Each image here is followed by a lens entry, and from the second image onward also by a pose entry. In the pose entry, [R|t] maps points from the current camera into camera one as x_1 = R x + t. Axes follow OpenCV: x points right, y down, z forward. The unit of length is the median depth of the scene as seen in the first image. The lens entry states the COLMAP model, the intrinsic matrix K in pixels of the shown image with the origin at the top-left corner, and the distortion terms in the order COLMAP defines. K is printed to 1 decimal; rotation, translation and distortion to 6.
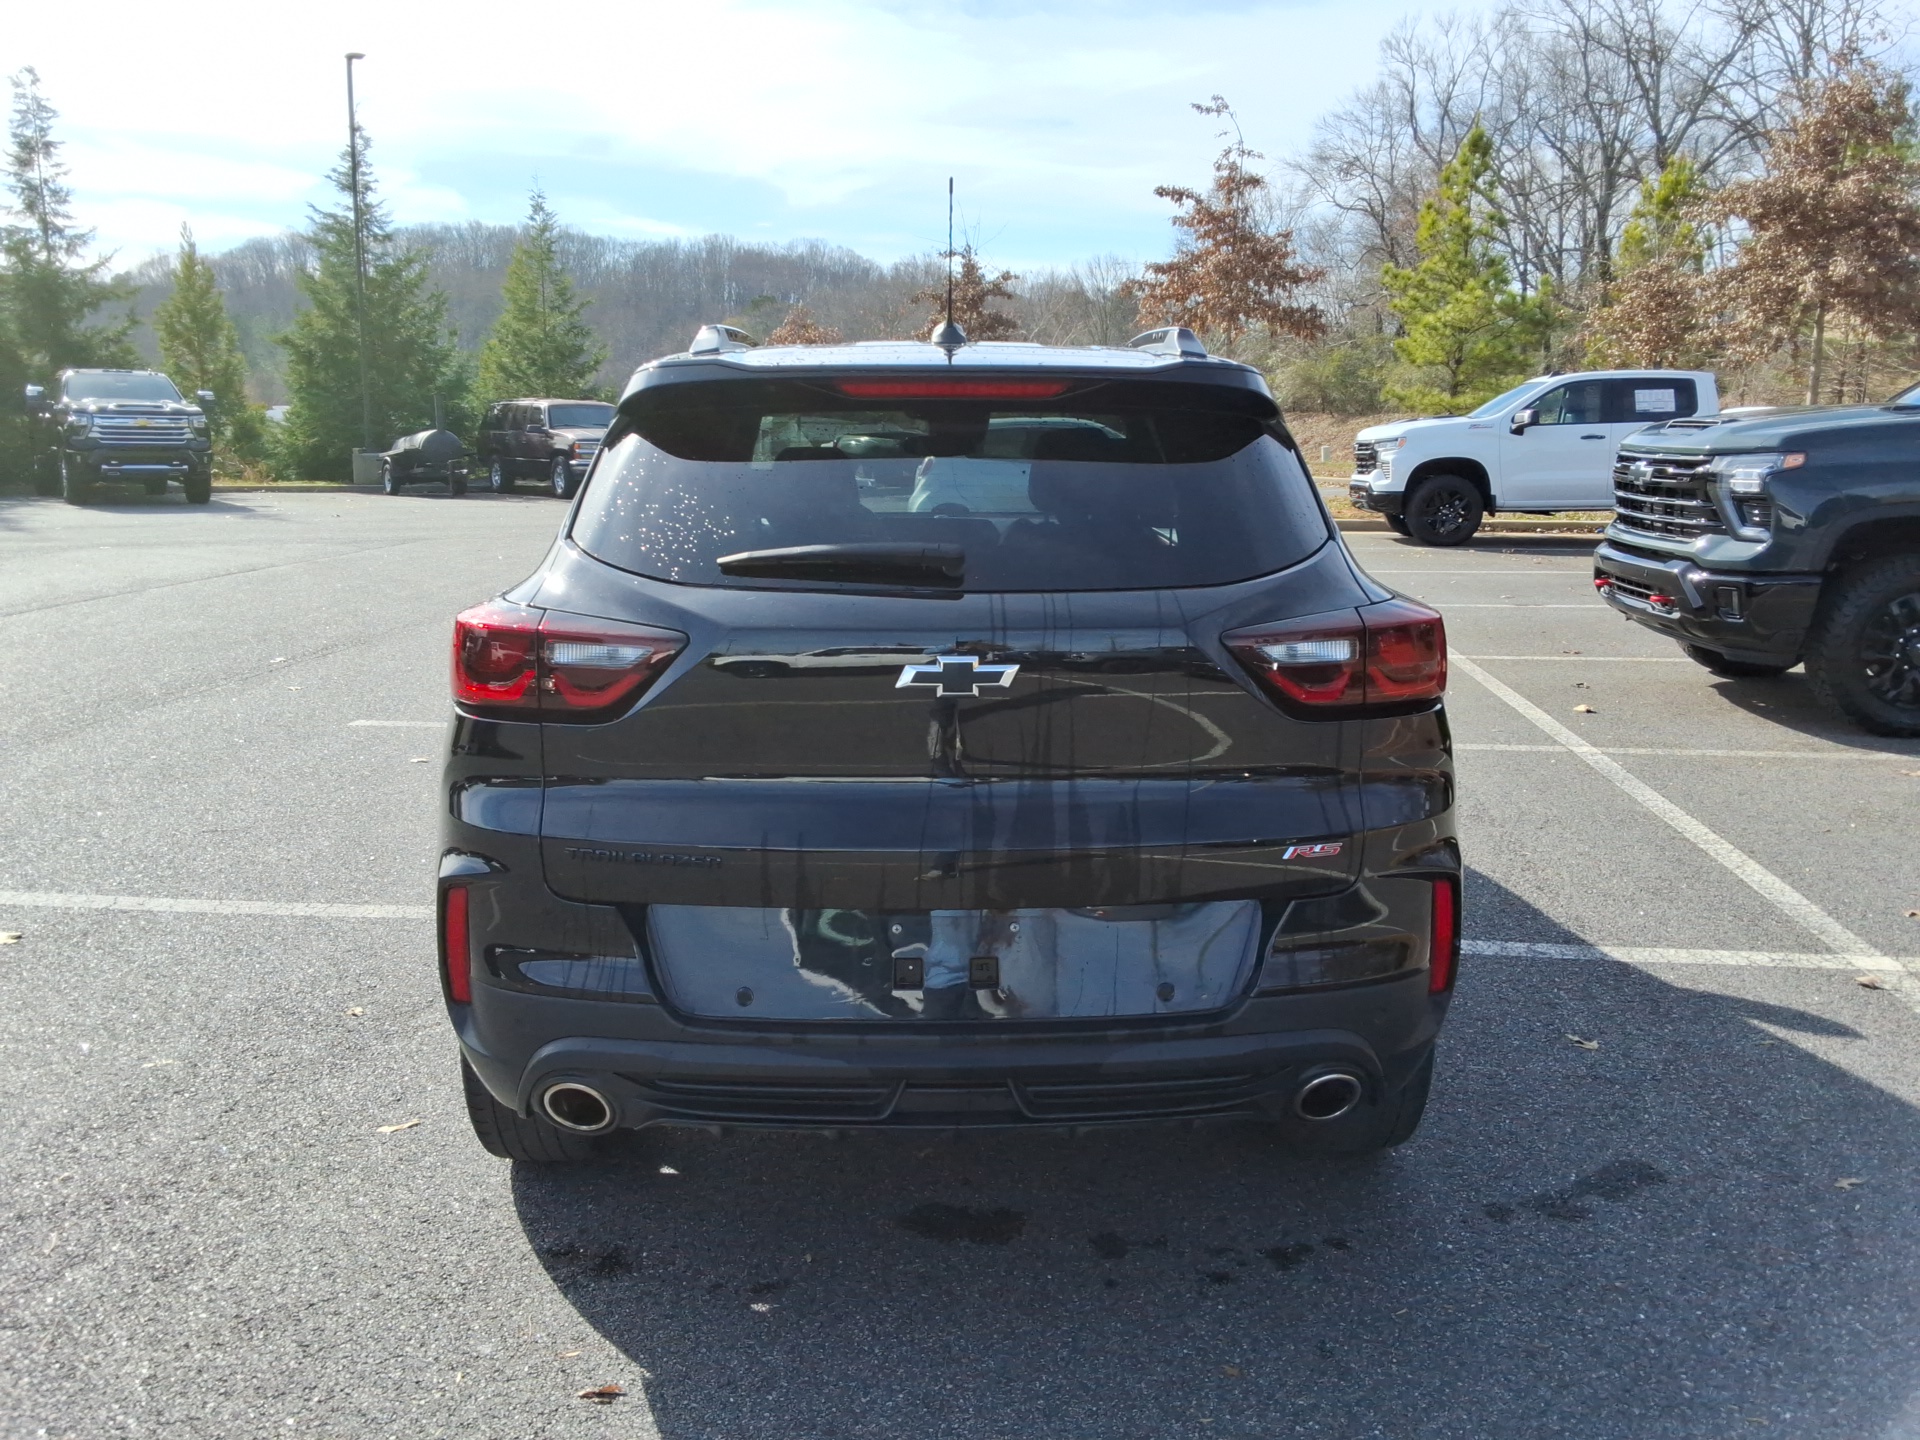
lens RADIAL K [[1531.2, 0, 974.5], [0, 1531.2, 721.9], [0, 0, 1]] dist [0.091363, -0.126961]
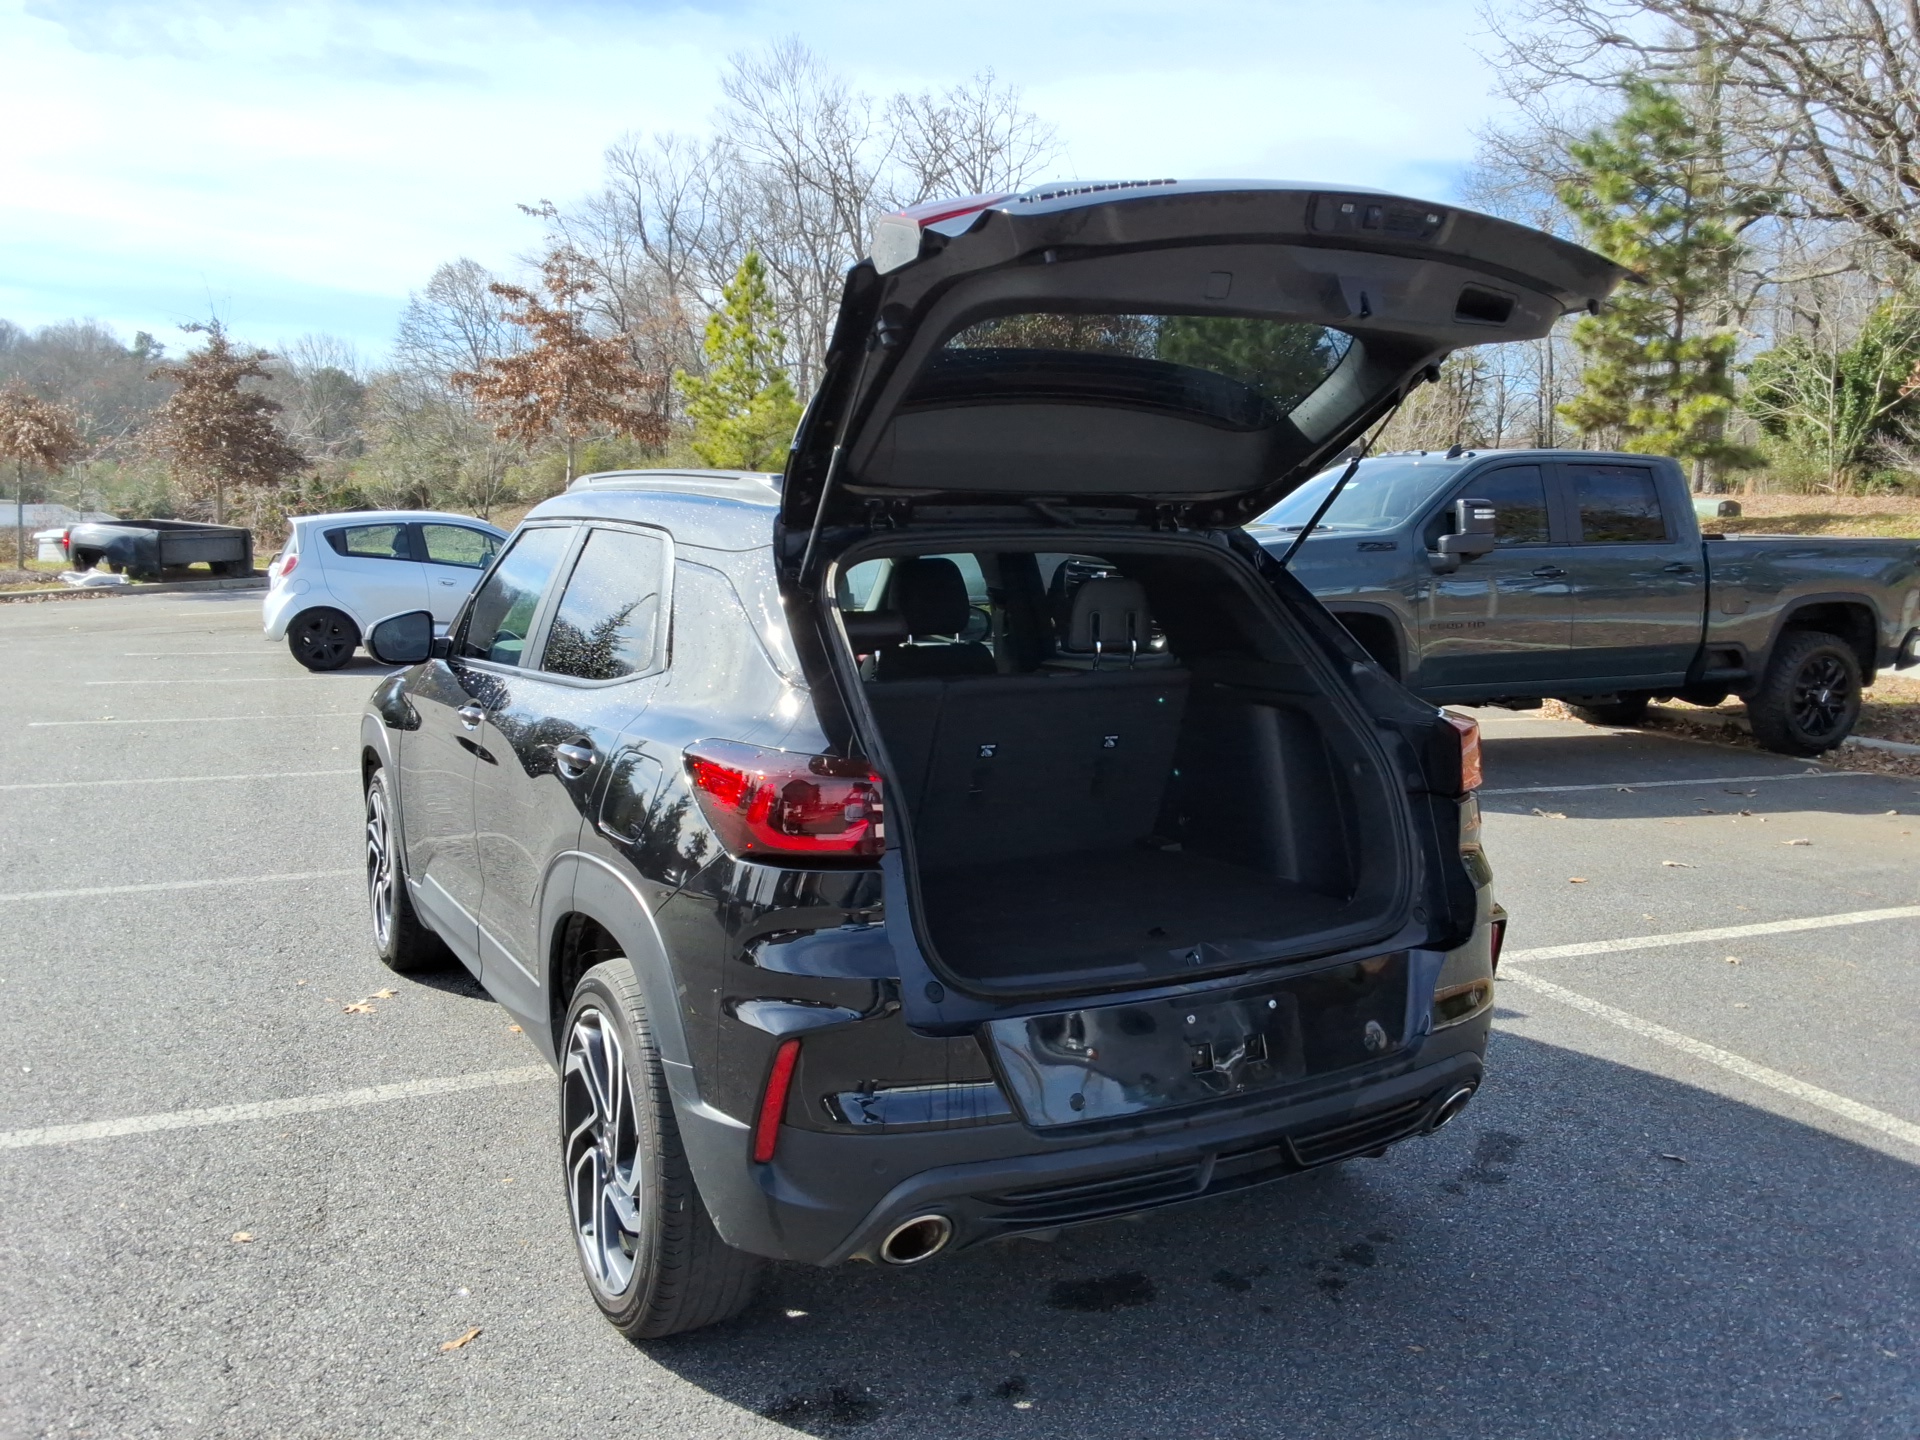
lens RADIAL K [[1531.2, 0, 970.3], [0, 1531.2, 724.2], [0, 0, 1]] dist [0.091363, -0.126961]
pose [[0.884322, -0.054446, 0.463692, -0.081706], [0.080190, 0.996130, -0.035967, -0.006442], [-0.459940, 0.068990, 0.885266, 0.005921]]
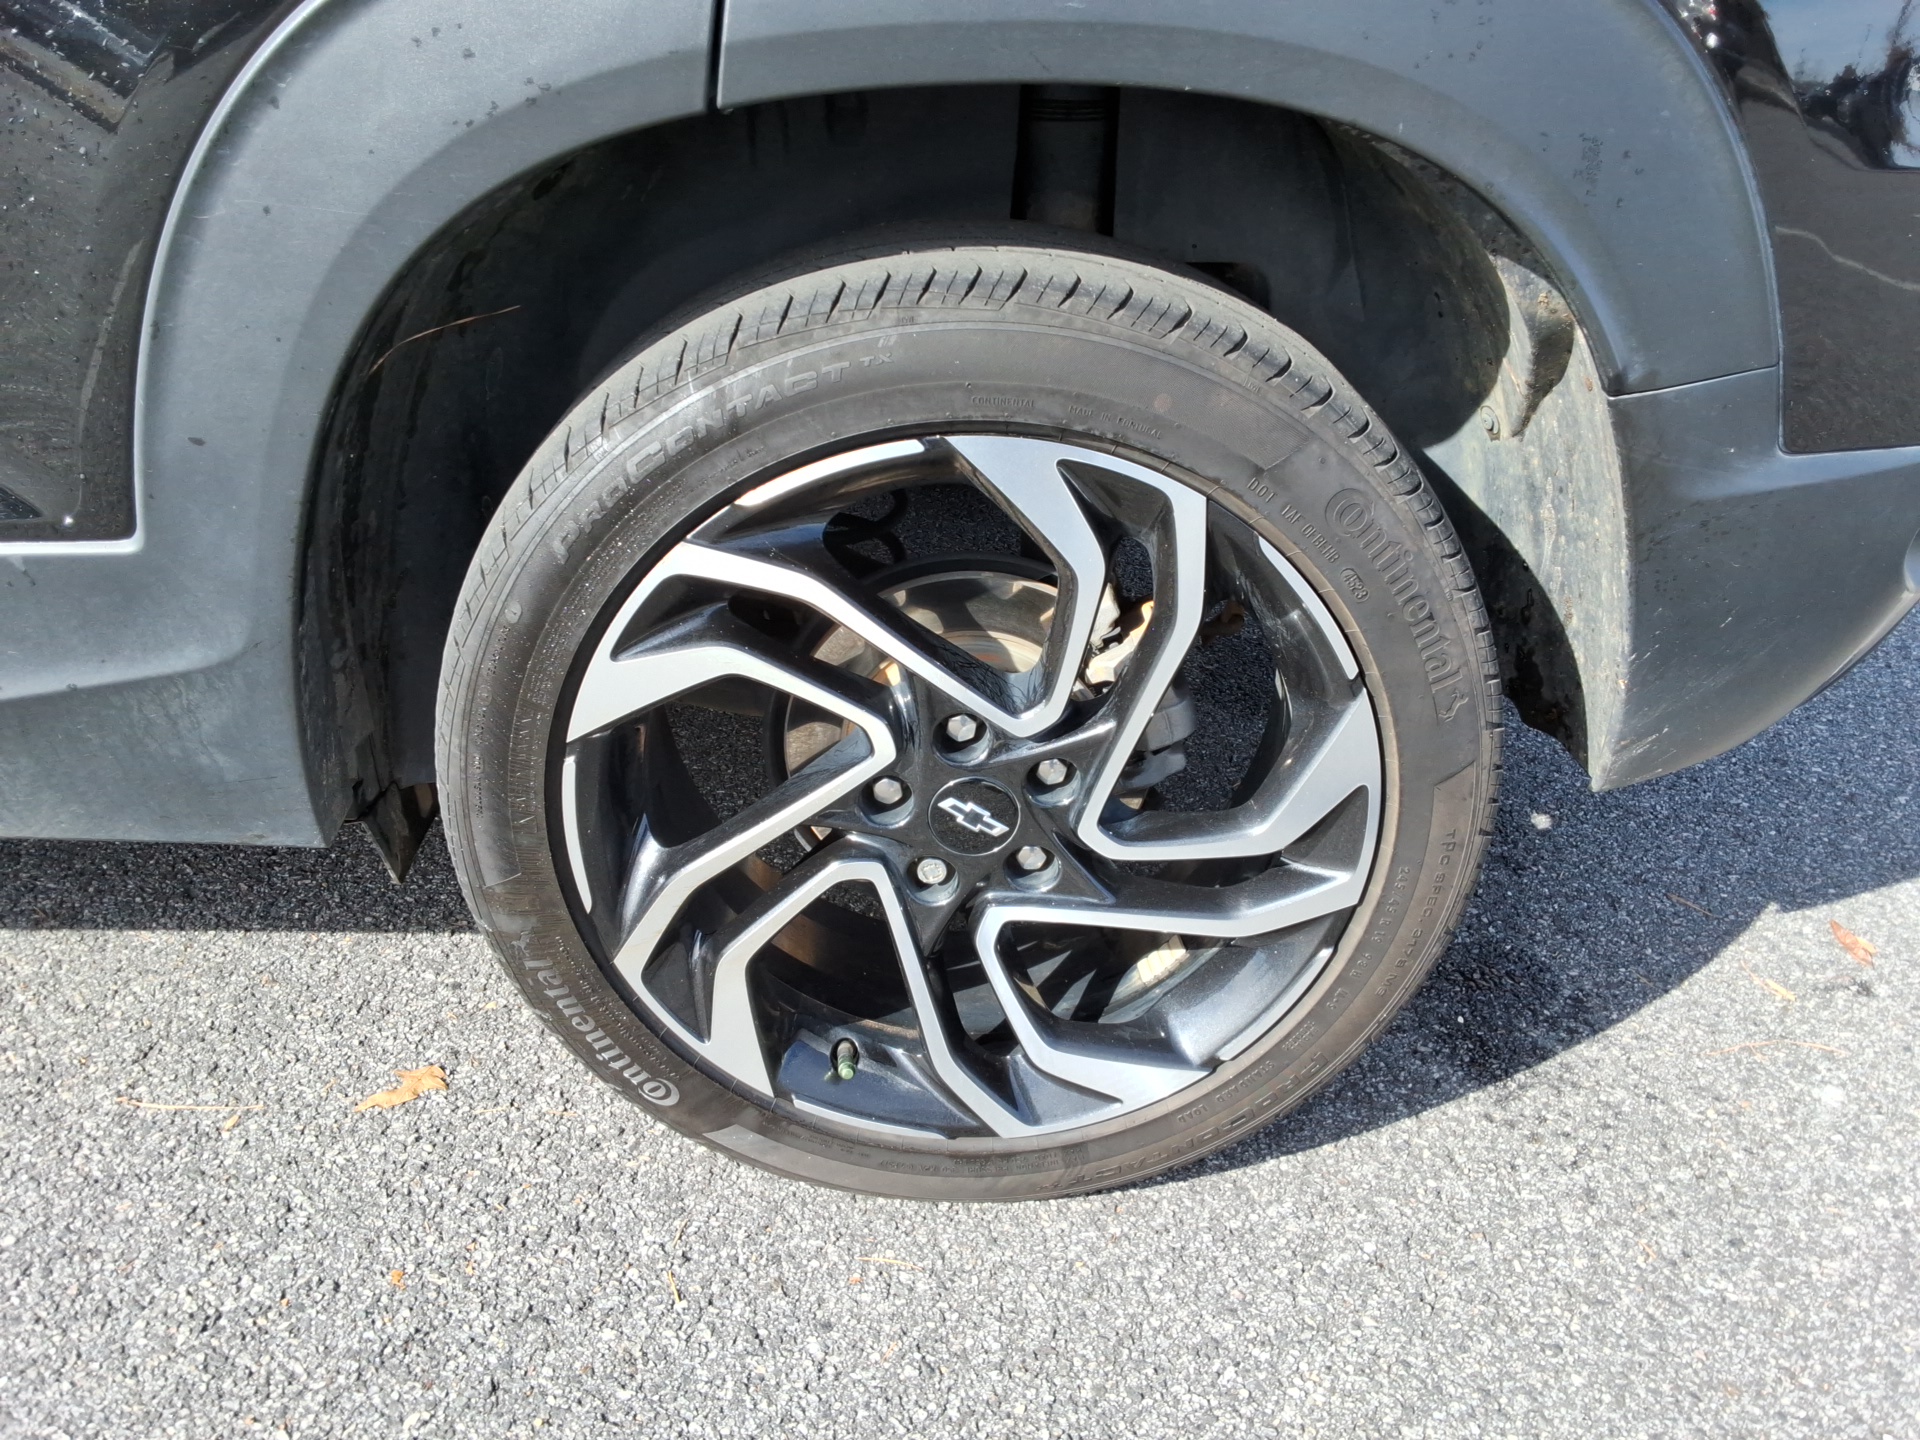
lens RADIAL K [[1531.2, 0, 960.4], [0, 1531.2, 739.4], [0, 0, 1]] dist [0.091363, -0.126961]
pose [[-0.002205, -0.484363, 0.874864, -0.088247], [0.171918, 0.861657, 0.477484, -0.000377], [-0.985109, 0.151458, 0.081371, 0.151465]]
